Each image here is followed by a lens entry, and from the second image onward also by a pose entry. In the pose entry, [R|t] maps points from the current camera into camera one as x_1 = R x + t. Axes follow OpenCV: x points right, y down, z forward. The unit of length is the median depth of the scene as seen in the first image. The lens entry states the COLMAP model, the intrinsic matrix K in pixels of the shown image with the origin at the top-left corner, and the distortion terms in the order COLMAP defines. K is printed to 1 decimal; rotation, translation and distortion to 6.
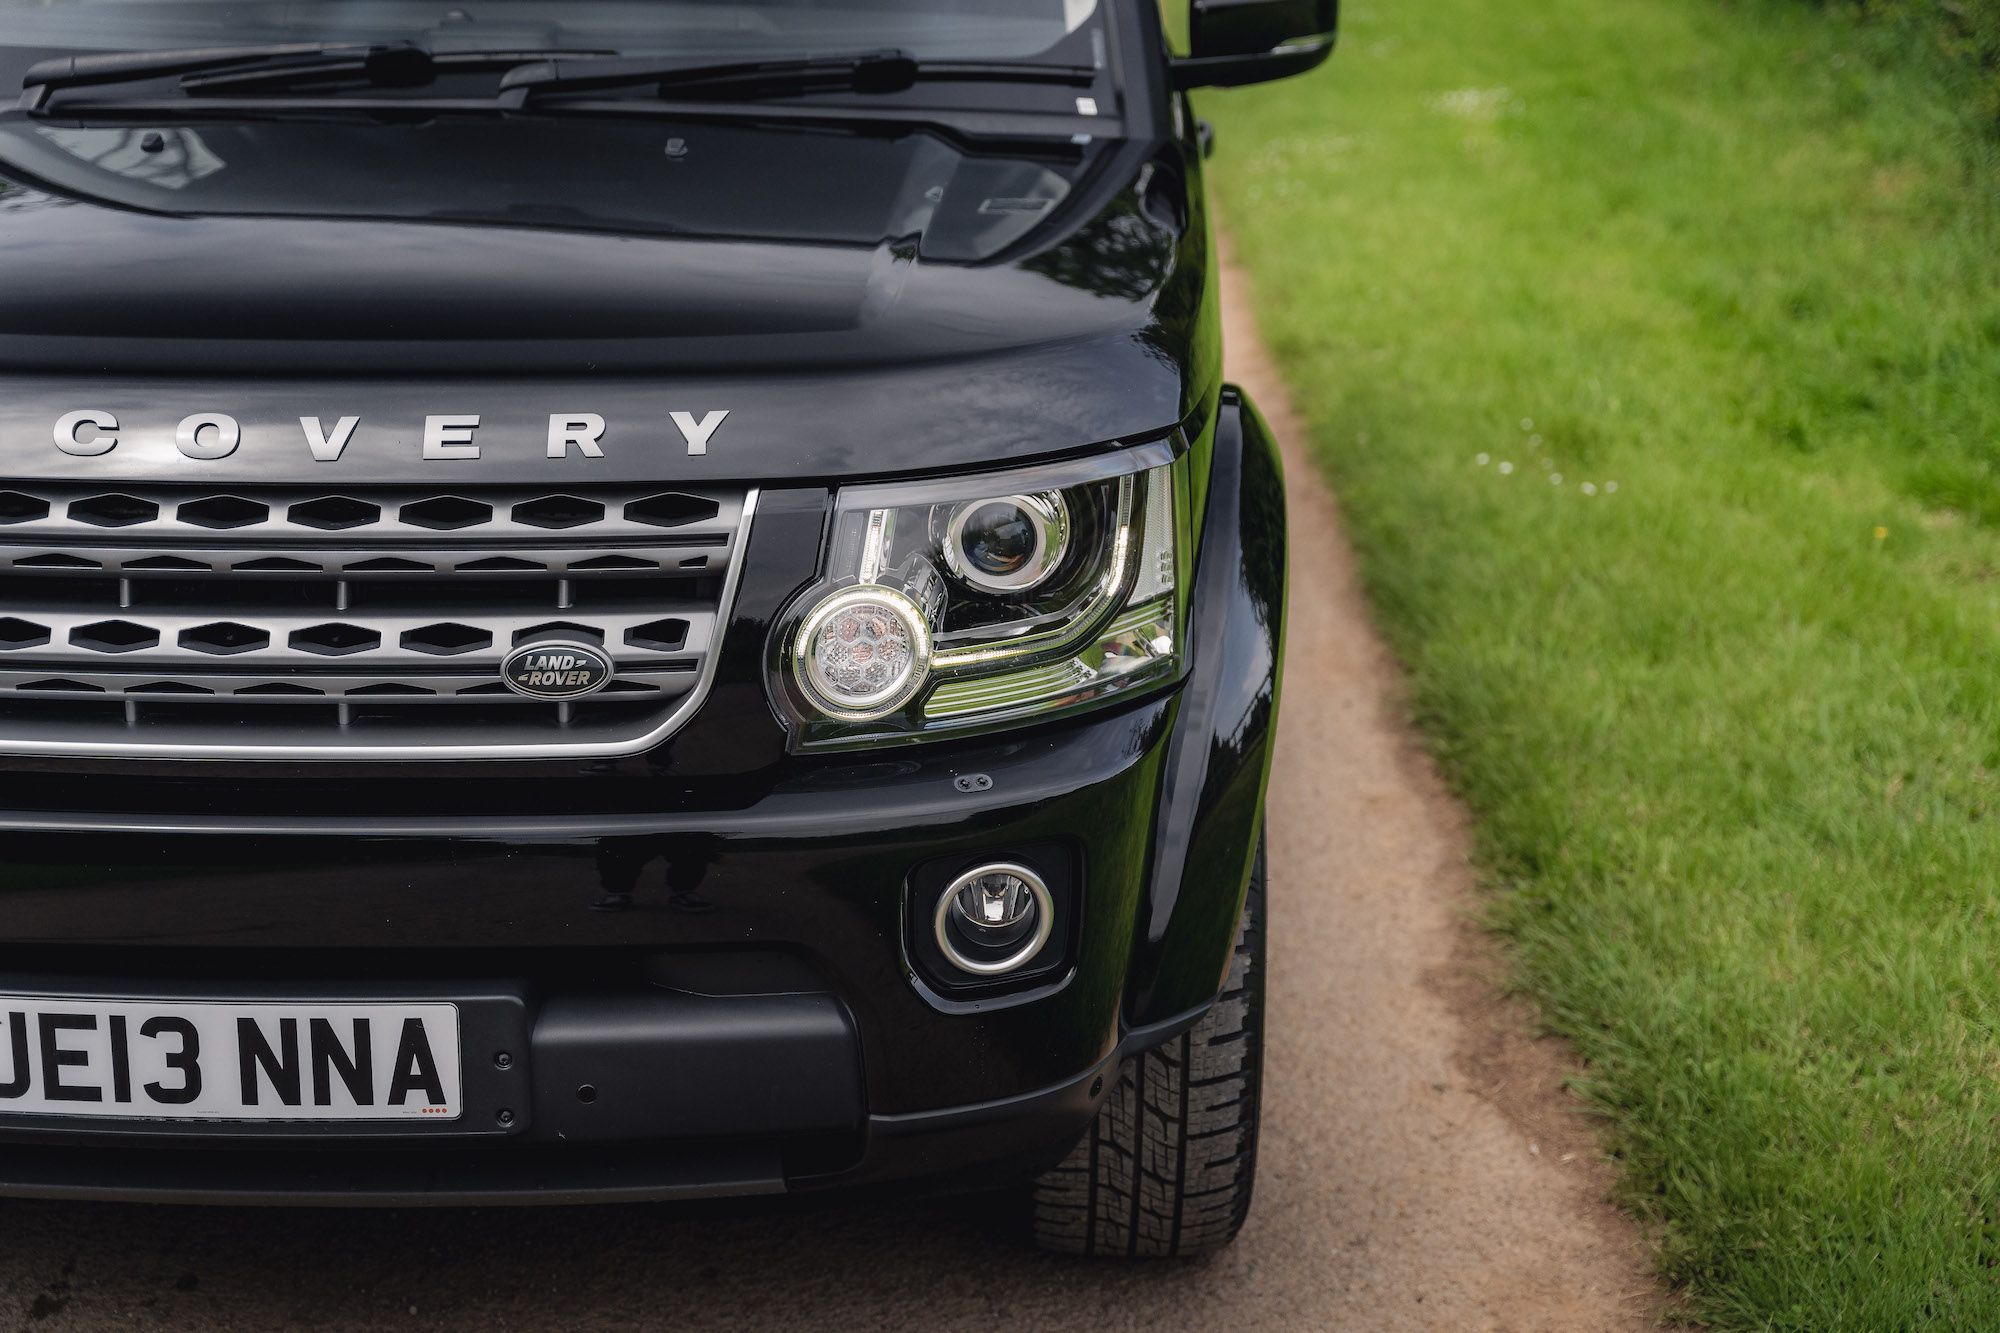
lens RADIAL K [[2868.6, 0, 1000.0], [0, 2868.6, 666.5], [0, 0, 1]] dist [0.003056, -0.038065]
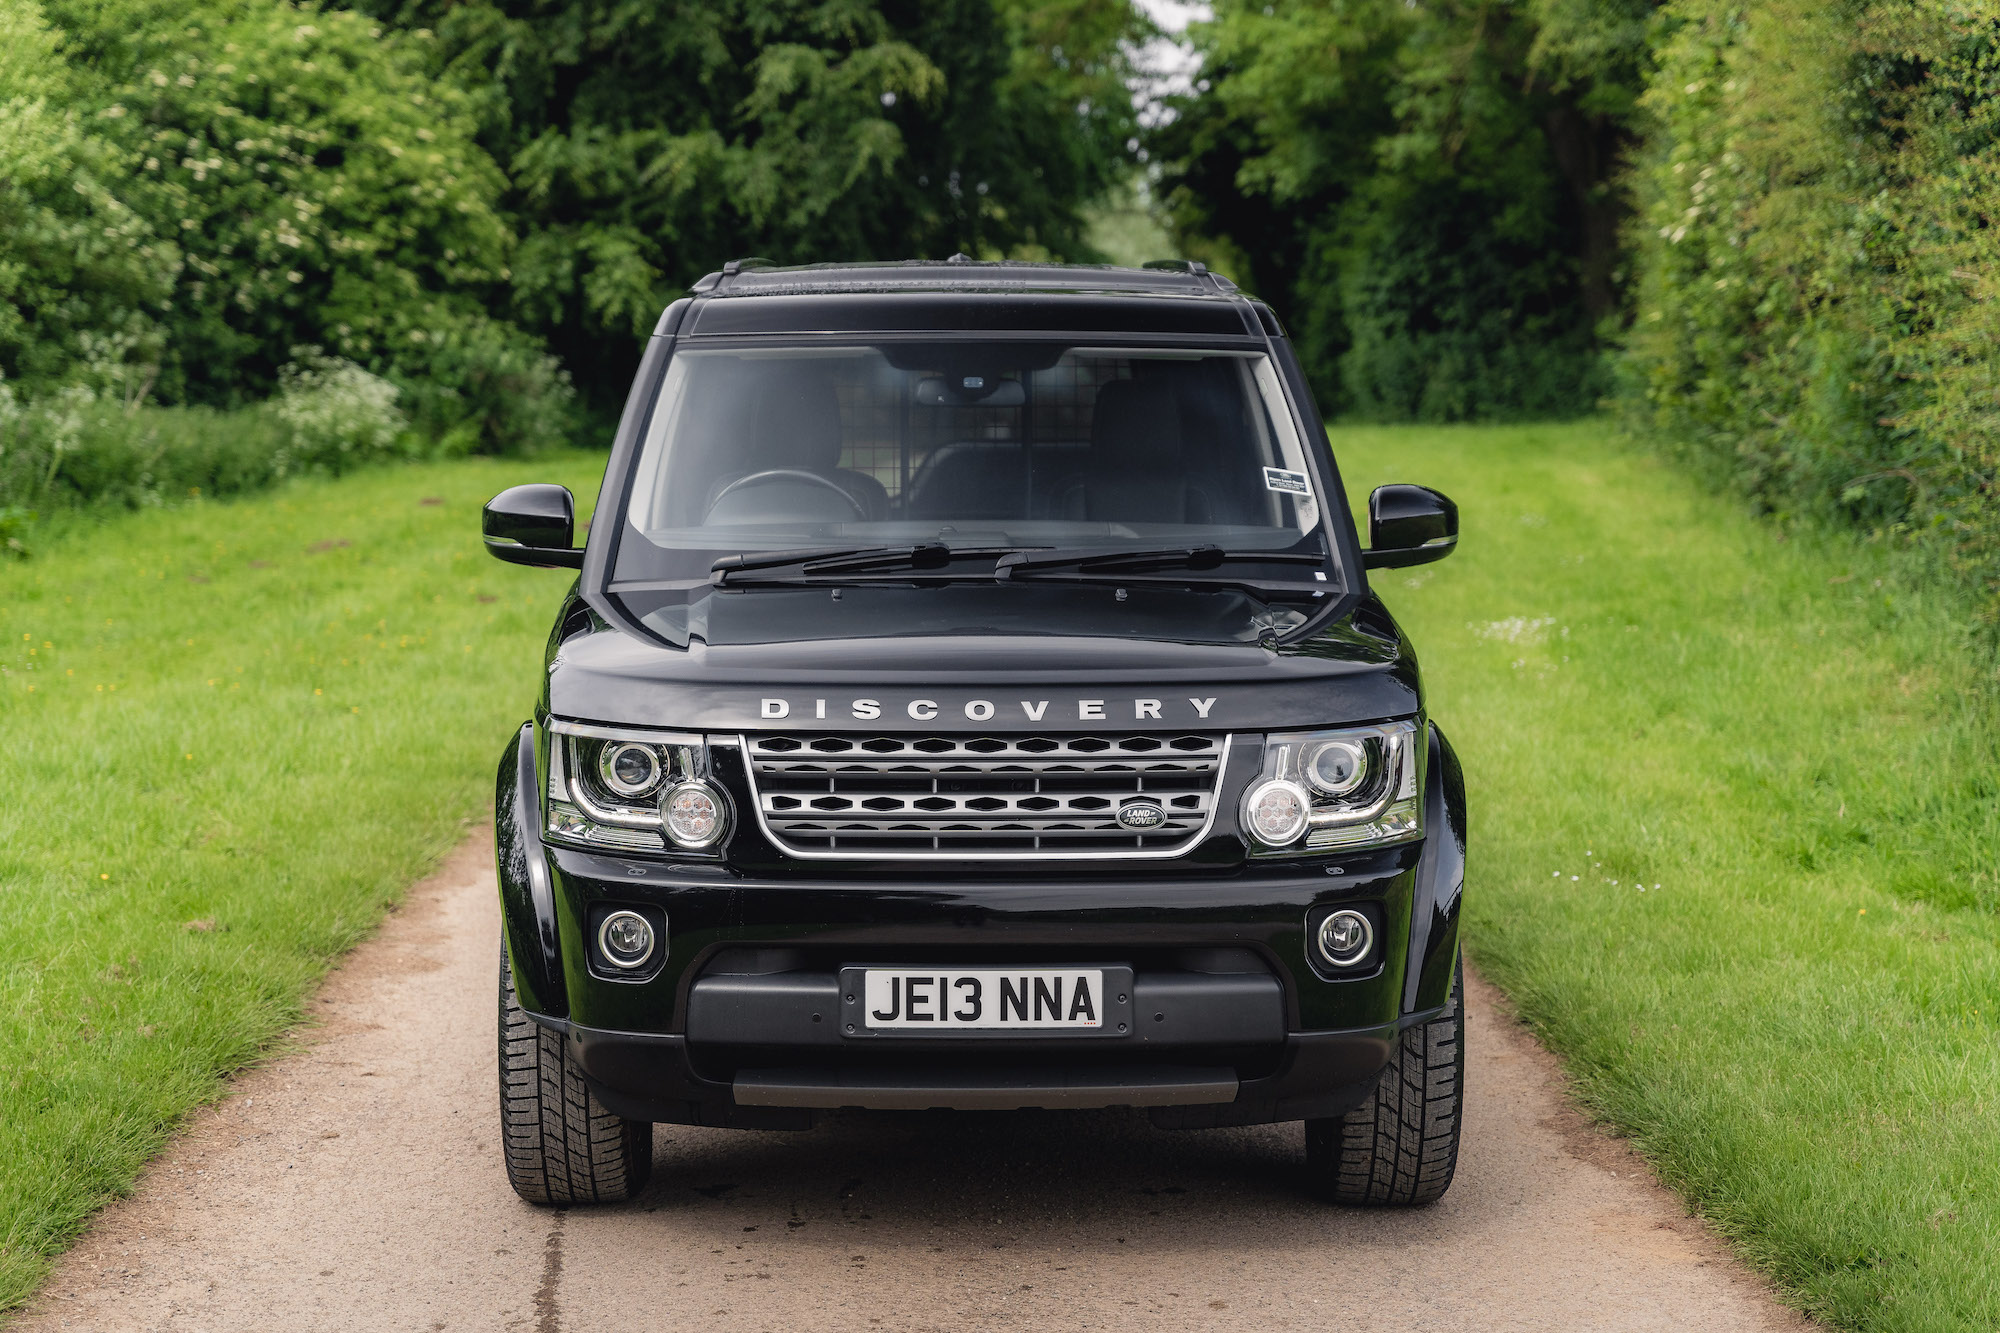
lens RADIAL K [[3931.6, 0, 963.2], [0, 3931.6, 670.1], [0, 0, 1]] dist [0.041144, 0.136638]
pose [[0.999604, -0.013299, 0.024796, -0.358480], [0.017934, 0.980190, -0.197247, 0.469798], [-0.021682, 0.197614, 0.980040, -1.895789]]
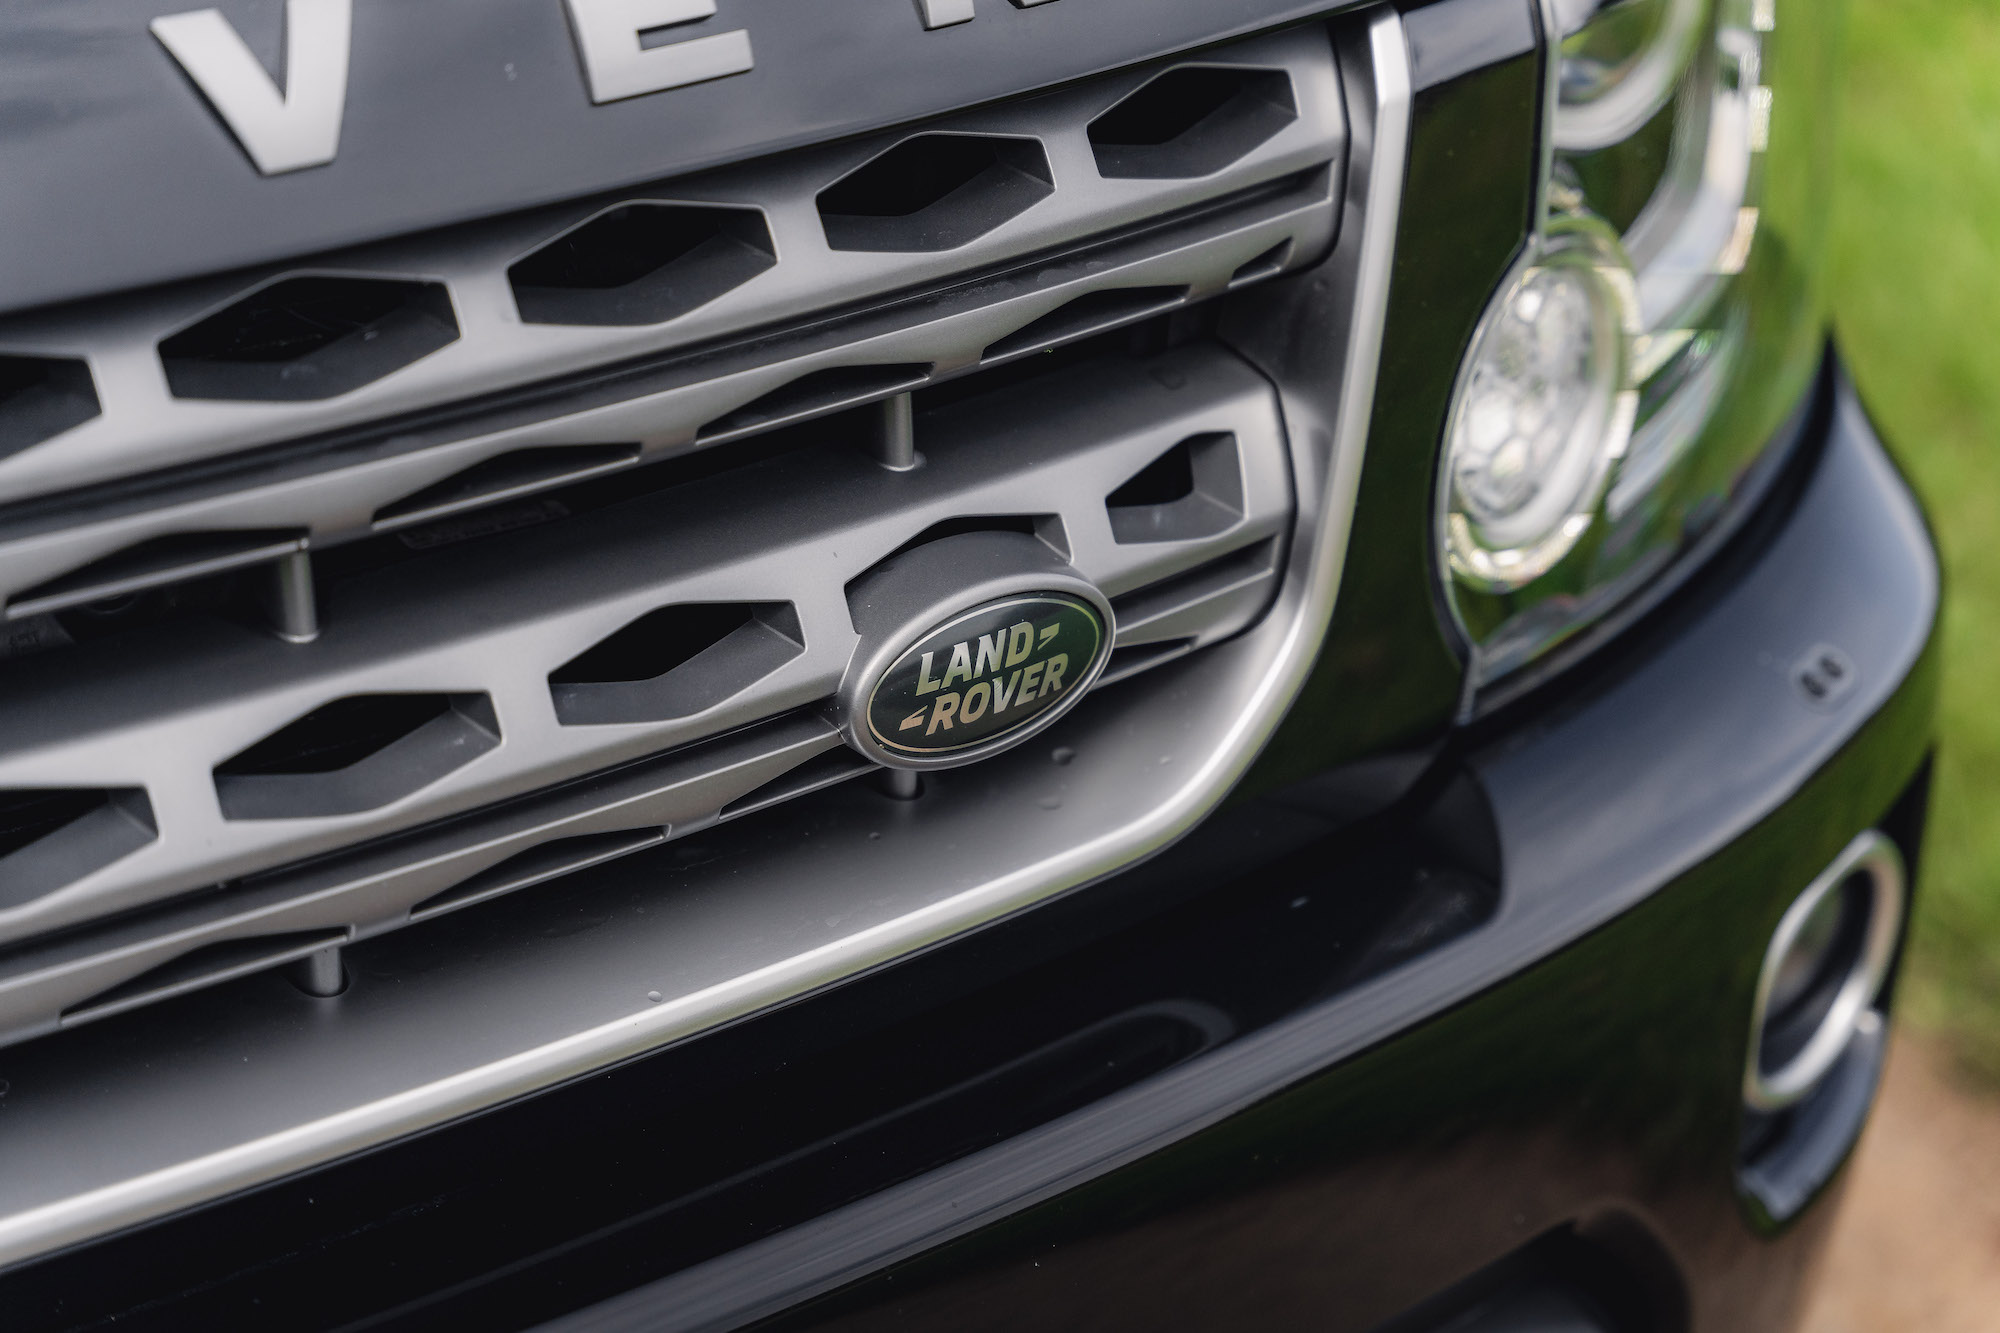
lens RADIAL K [[3995.8, 0, 998.2], [0, 3995.8, 851.4], [0, 0, 1]] dist [0.023246, -0.052694]
pose [[0.825600, -0.260076, 0.500744, -0.386101], [0.102750, 0.941899, 0.319794, -0.124831], [-0.554821, -0.212571, 0.804355, 0.626022]]
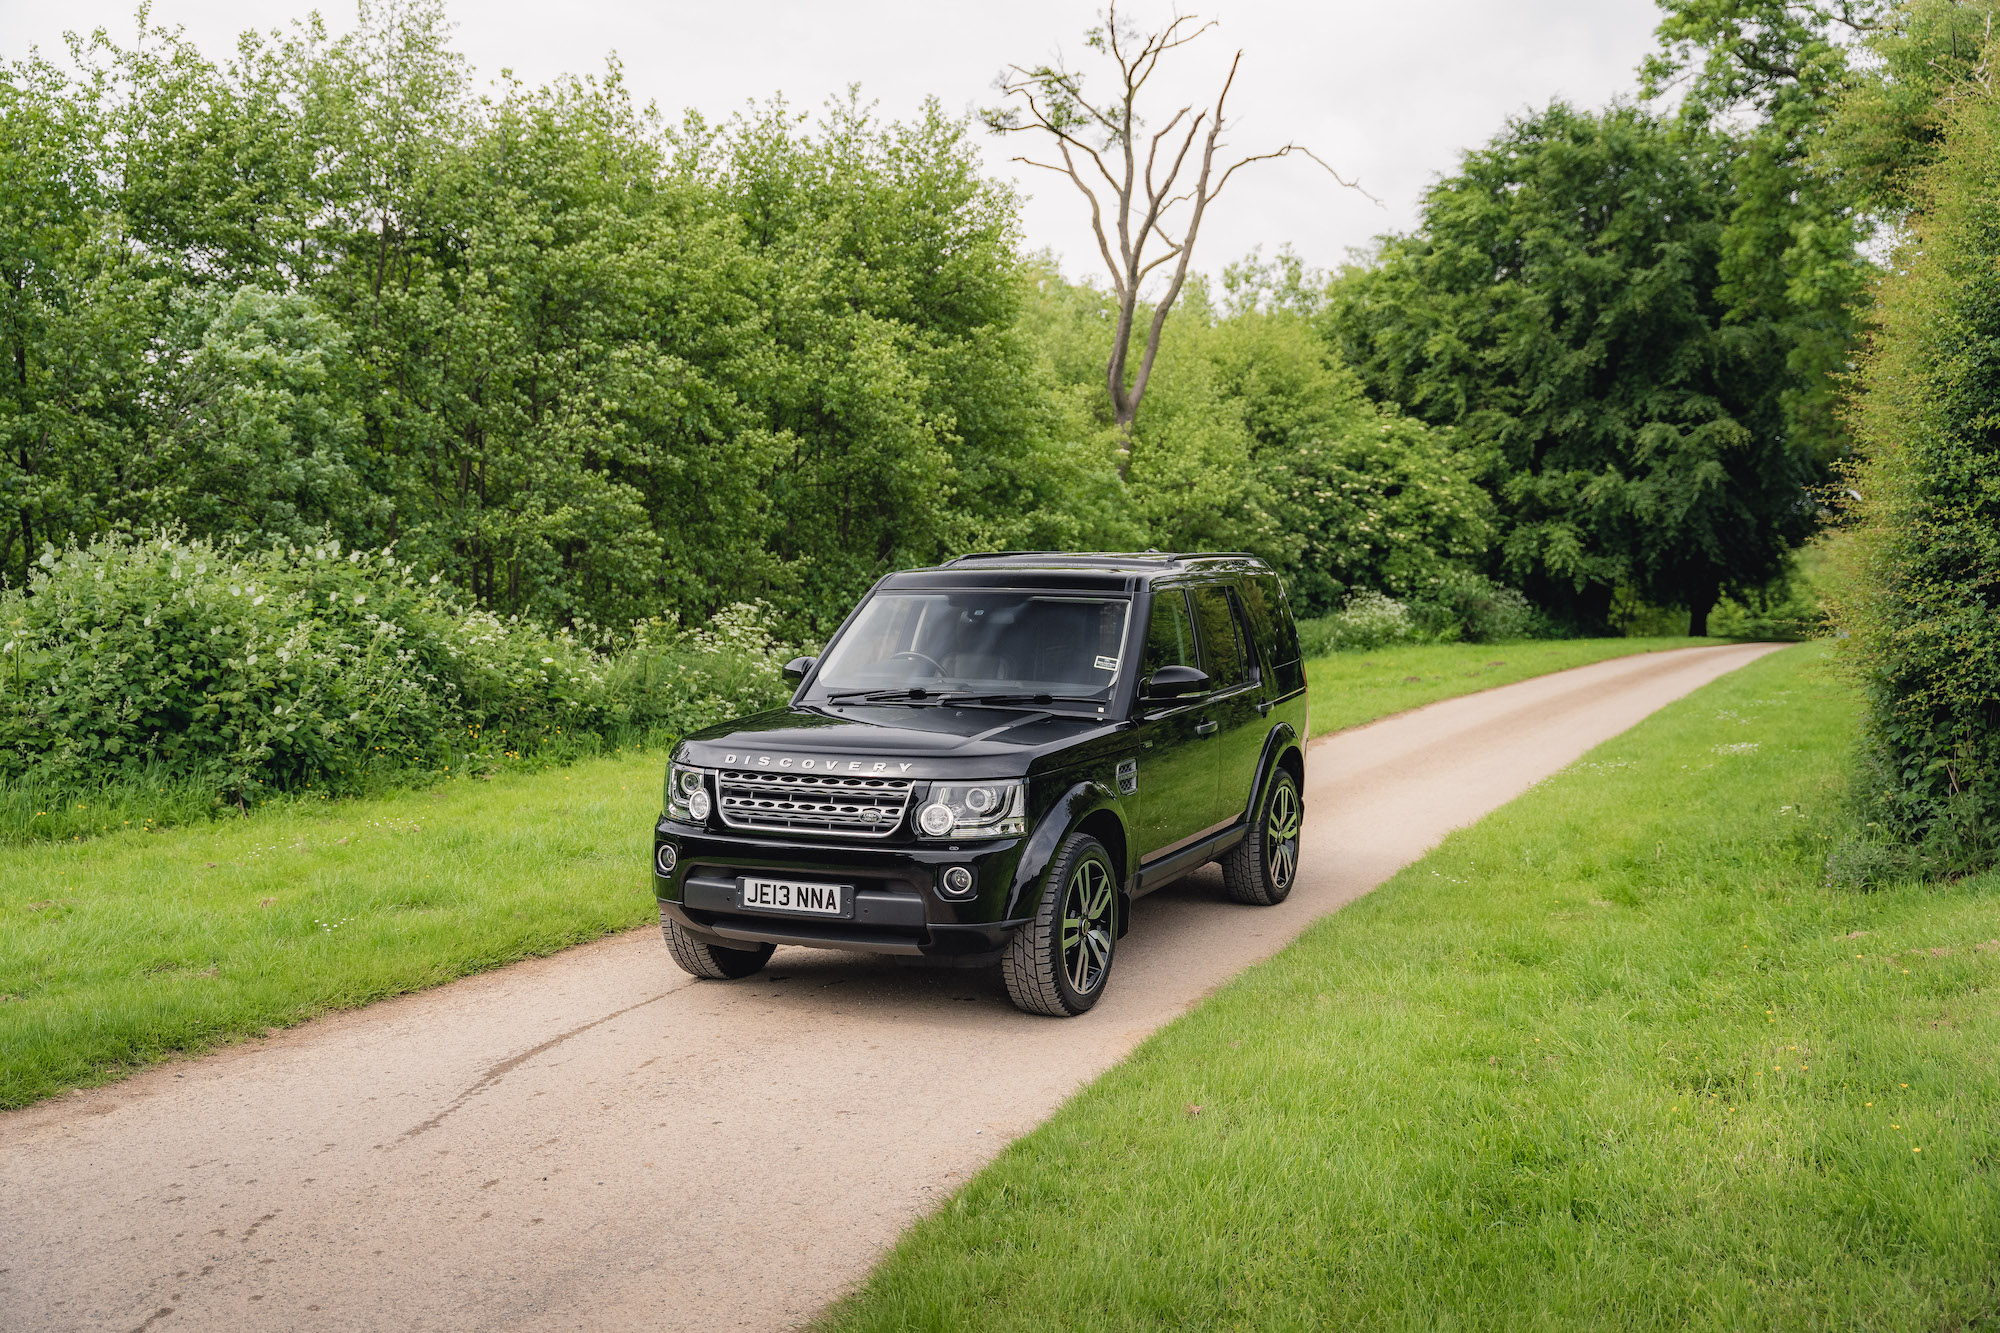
lens RADIAL K [[2009.6, 0, 1000.0], [0, 2009.6, 666.5], [0, 0, 1]] dist [0.009121, -0.004620]
pose [[0.919015, 0.016587, -0.393872, 1.298190], [-0.110246, 0.970064, -0.216383, 0.439516], [0.378492, 0.242282, 0.893333, -1.851832]]
